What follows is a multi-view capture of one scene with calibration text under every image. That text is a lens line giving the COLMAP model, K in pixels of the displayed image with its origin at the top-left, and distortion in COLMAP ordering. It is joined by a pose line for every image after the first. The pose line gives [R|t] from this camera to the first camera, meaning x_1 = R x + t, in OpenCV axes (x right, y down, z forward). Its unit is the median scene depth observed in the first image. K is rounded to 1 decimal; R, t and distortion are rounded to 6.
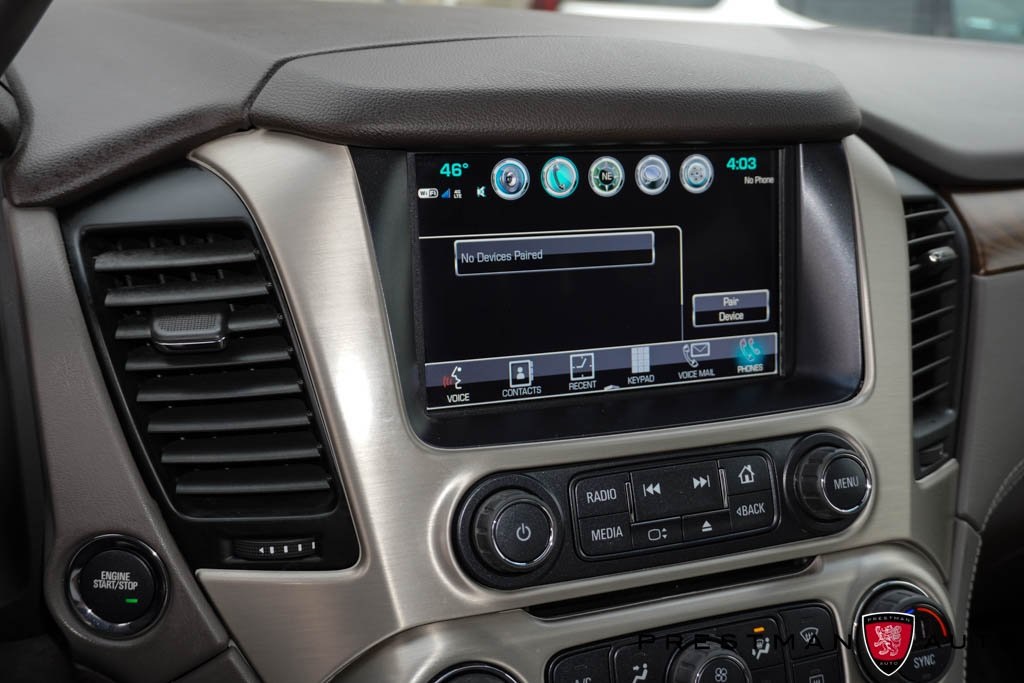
lens RADIAL K [[1016.3, 0, 516.5], [0, 1016.3, 339.7], [0, 0, 1]] dist [-0.005487, 0.000000]
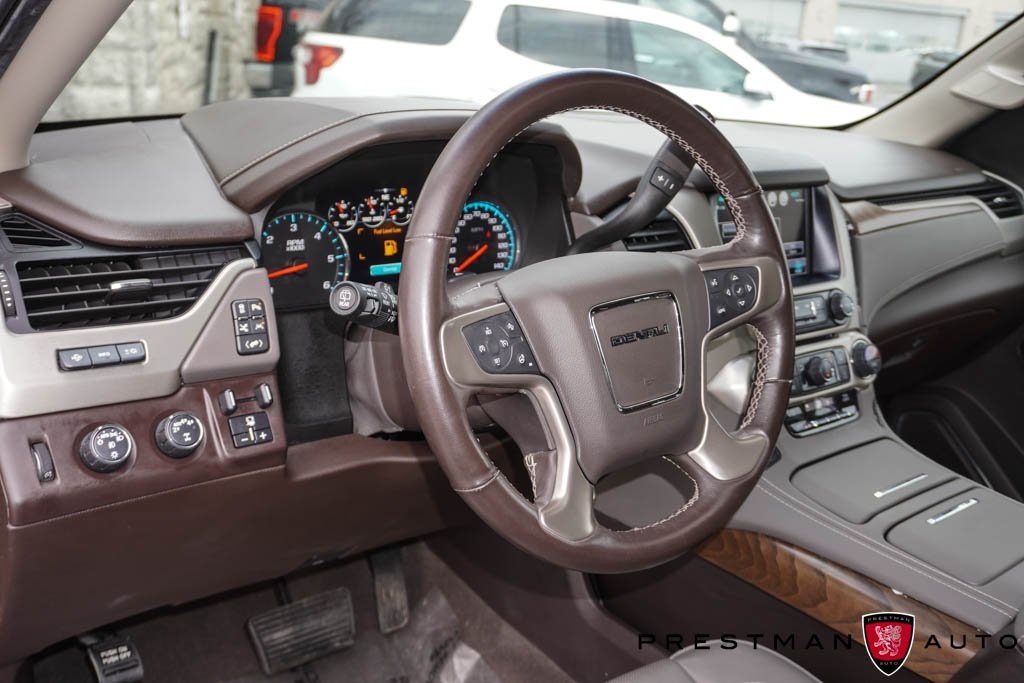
lens RADIAL K [[1016.3, 0, 516.6], [0, 1016.3, 341.8], [0, 0, 1]] dist [-0.005487, 0.000000]
pose [[0.946997, -0.062101, 0.315182, -1.553318], [0.064303, 0.997925, 0.003421, 0.183788], [-0.314740, 0.017027, 0.949025, -1.511982]]
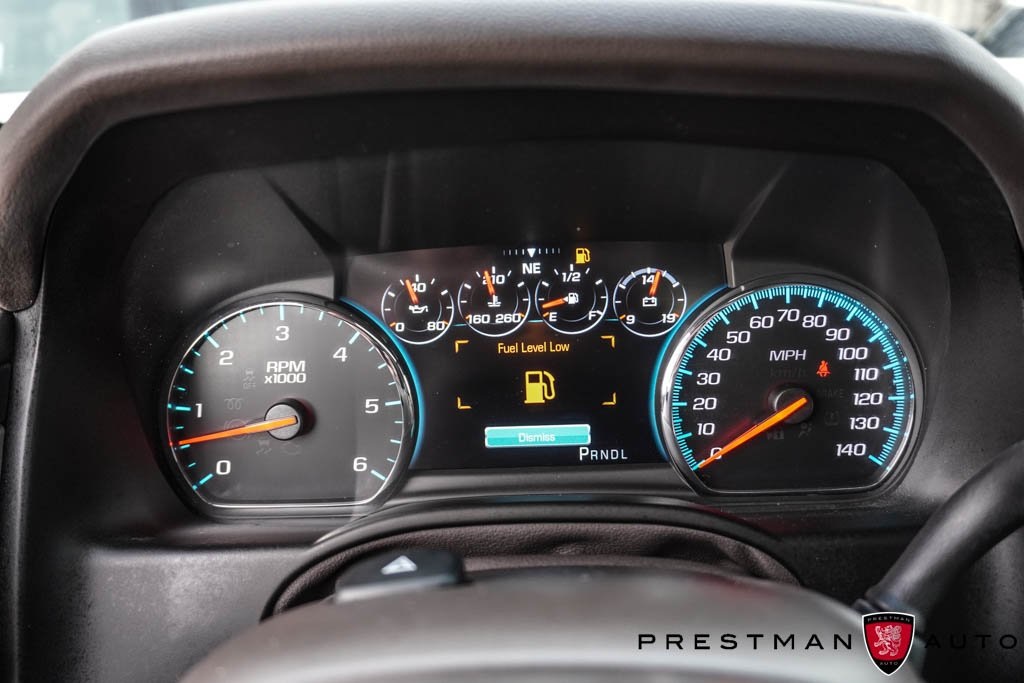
lens RADIAL K [[918.5, 0, 532.1], [0, 918.5, 338.8], [0, 0, 1]] dist [-0.027536, -0.006483]
pose [[0.935818, 0.035285, -0.350712, -0.667085], [-0.048918, 0.998350, -0.030086, -0.096555], [0.349072, 0.045311, 0.936000, 0.155798]]
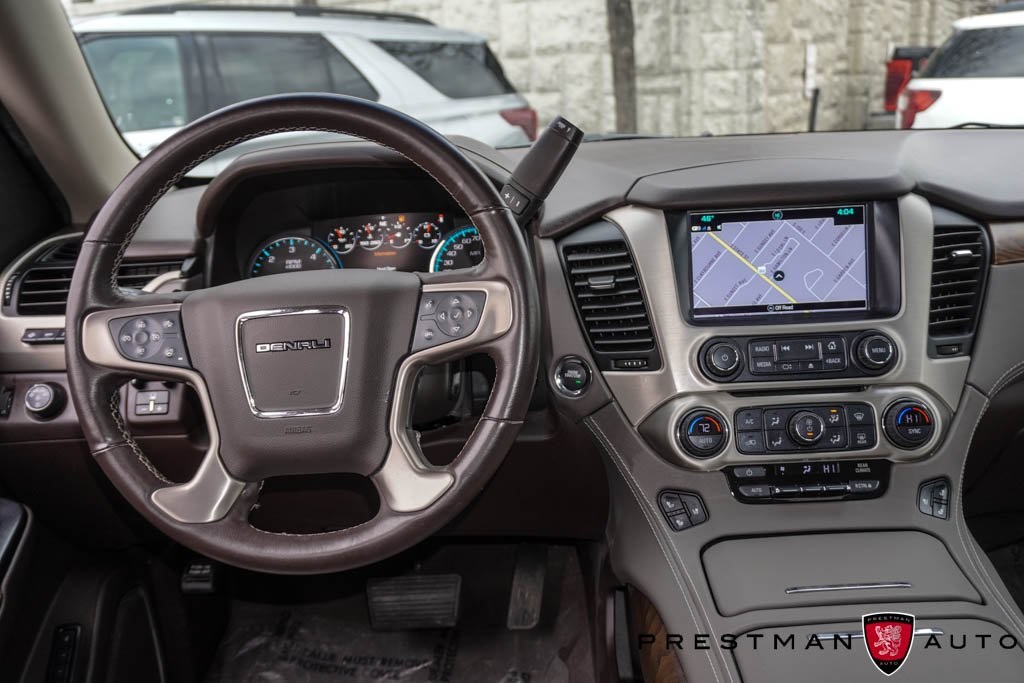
lens RADIAL K [[918.5, 0, 512.8], [0, 918.5, 339.5], [0, 0, 1]] dist [-0.027536, -0.006483]
pose [[0.924987, 0.012674, -0.379788, 0.360548], [-0.032530, 0.998416, -0.045910, 0.248191], [0.378604, 0.054821, 0.923934, -1.242365]]
